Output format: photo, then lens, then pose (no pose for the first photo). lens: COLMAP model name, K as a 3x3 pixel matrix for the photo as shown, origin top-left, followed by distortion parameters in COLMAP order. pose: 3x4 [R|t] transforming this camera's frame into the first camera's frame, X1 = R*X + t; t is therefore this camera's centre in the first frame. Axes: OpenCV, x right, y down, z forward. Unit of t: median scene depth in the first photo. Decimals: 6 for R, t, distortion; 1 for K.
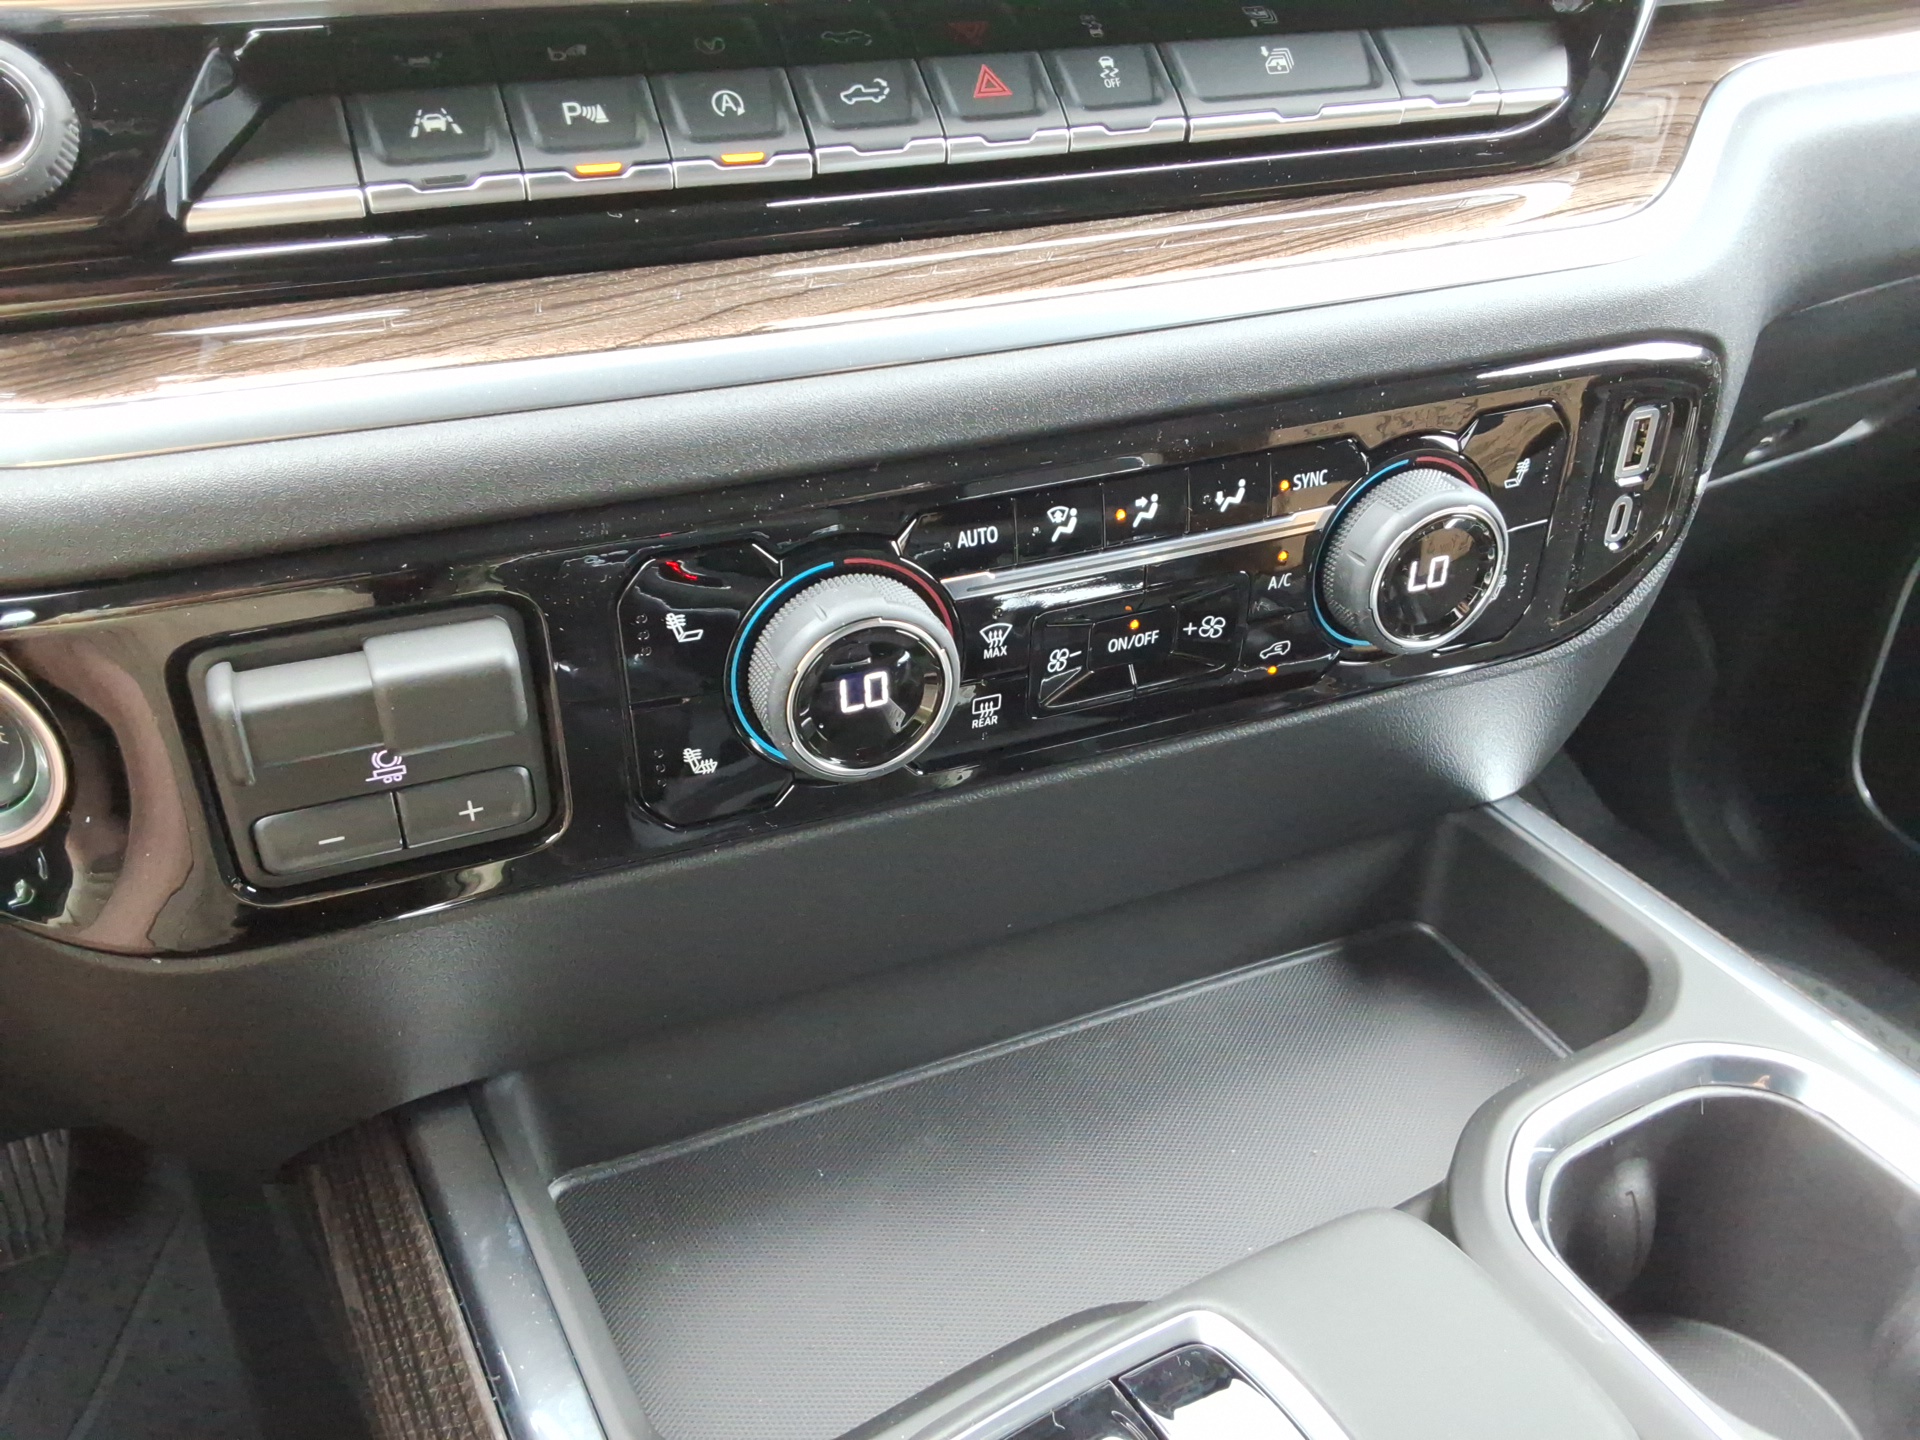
lens RADIAL K [[1520.0, 0, 968.2], [0, 1520.0, 722.1], [0, 0, 1]] dist [0.096812, -0.168483]
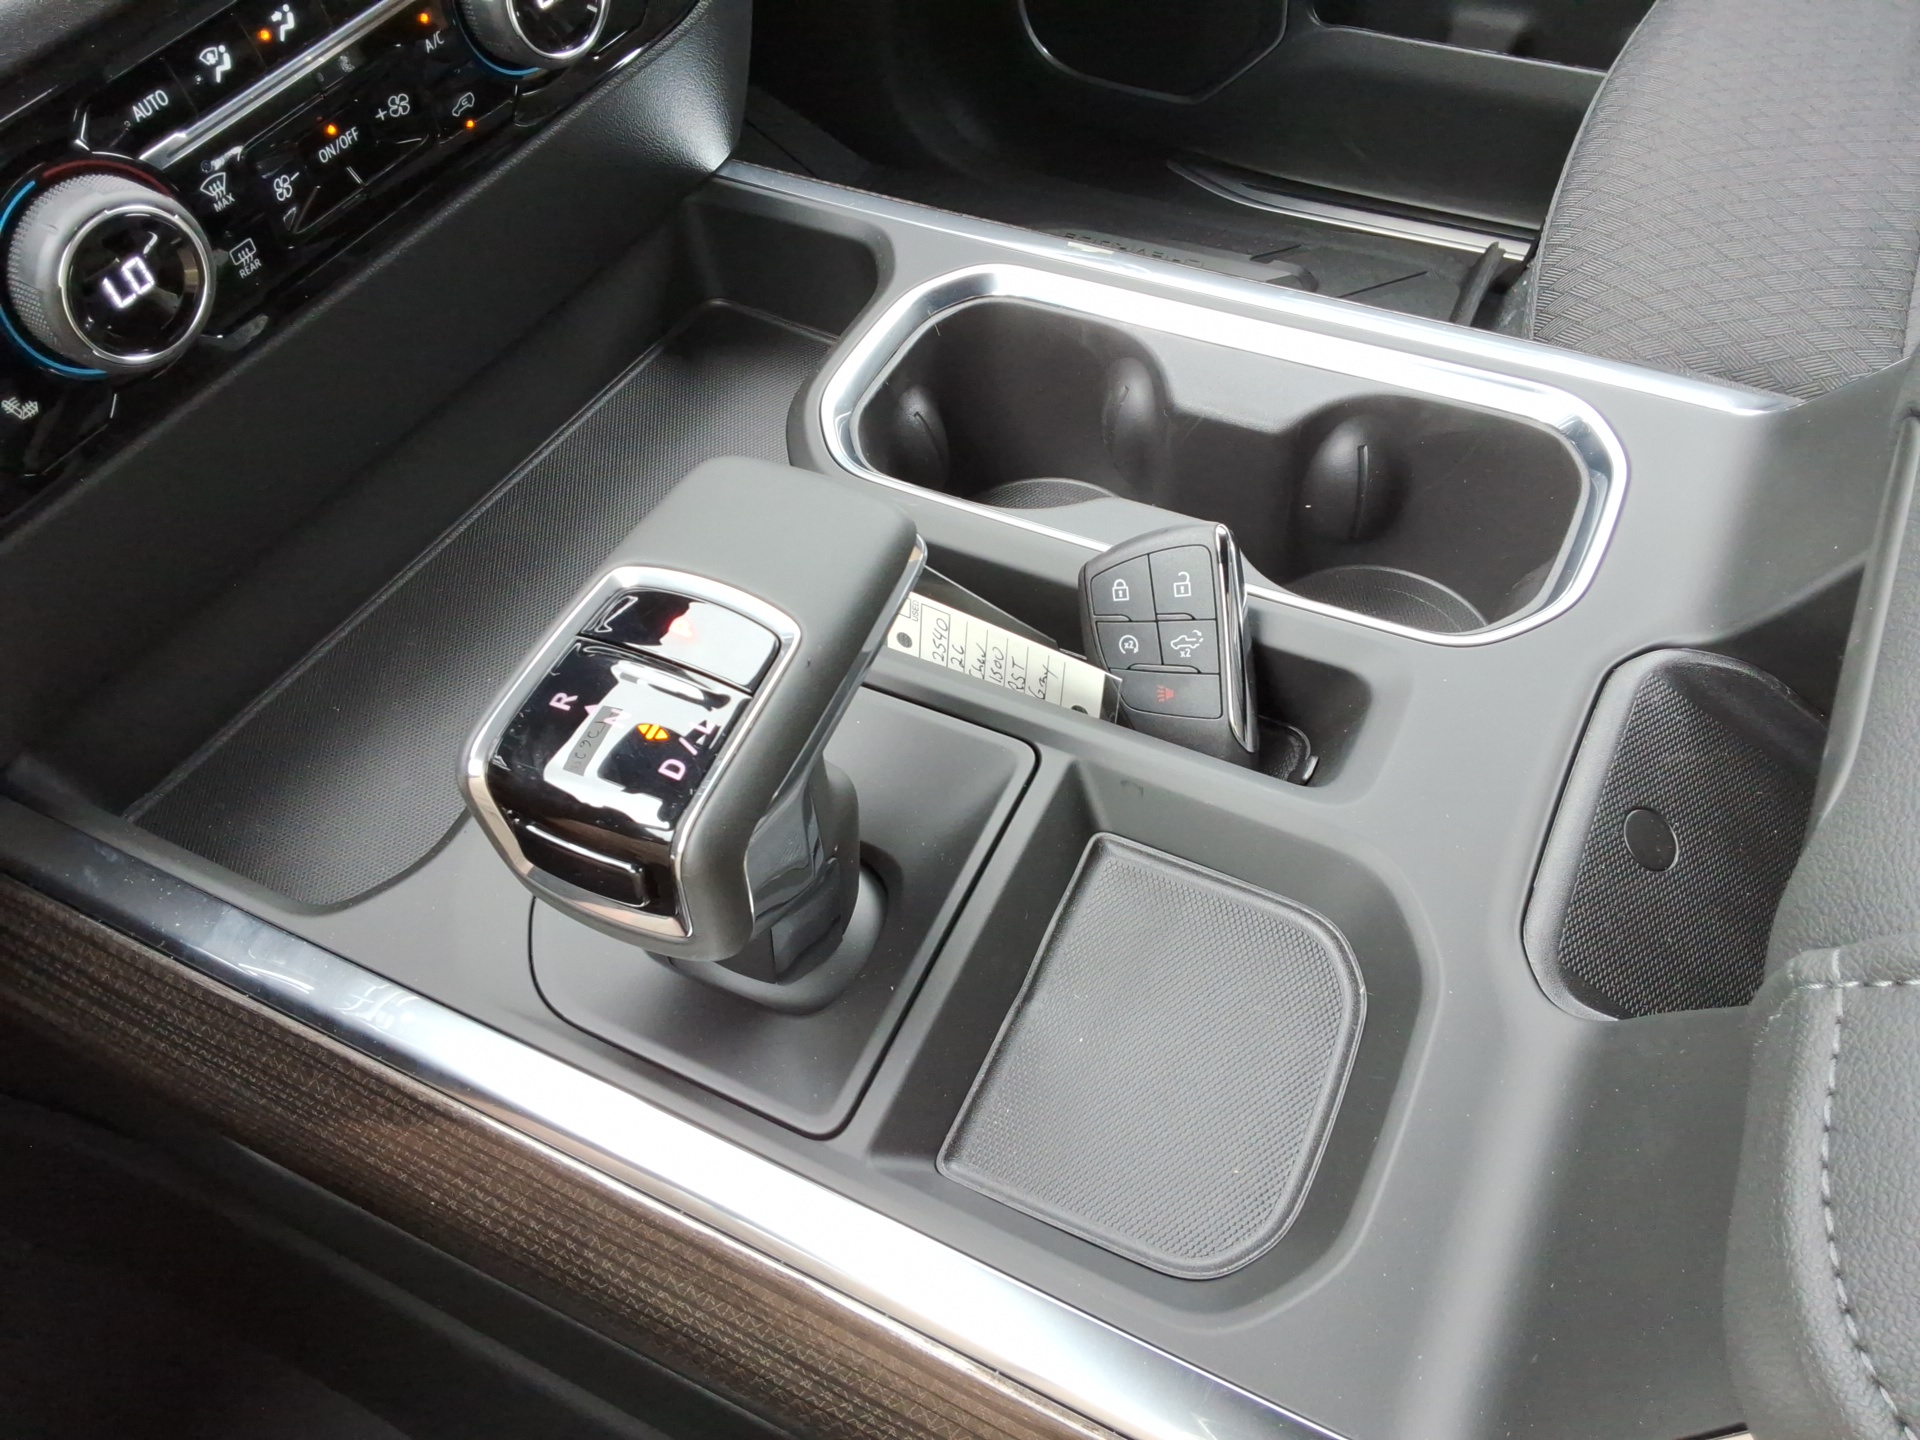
lens RADIAL K [[1520.0, 0, 968.2], [0, 1520.0, 722.1], [0, 0, 1]] dist [0.096812, -0.168483]
pose [[0.834109, -0.487107, 0.258821, -0.004356], [0.377351, 0.846143, 0.376361, 0.054608], [-0.402328, -0.216260, 0.889586, -0.280299]]
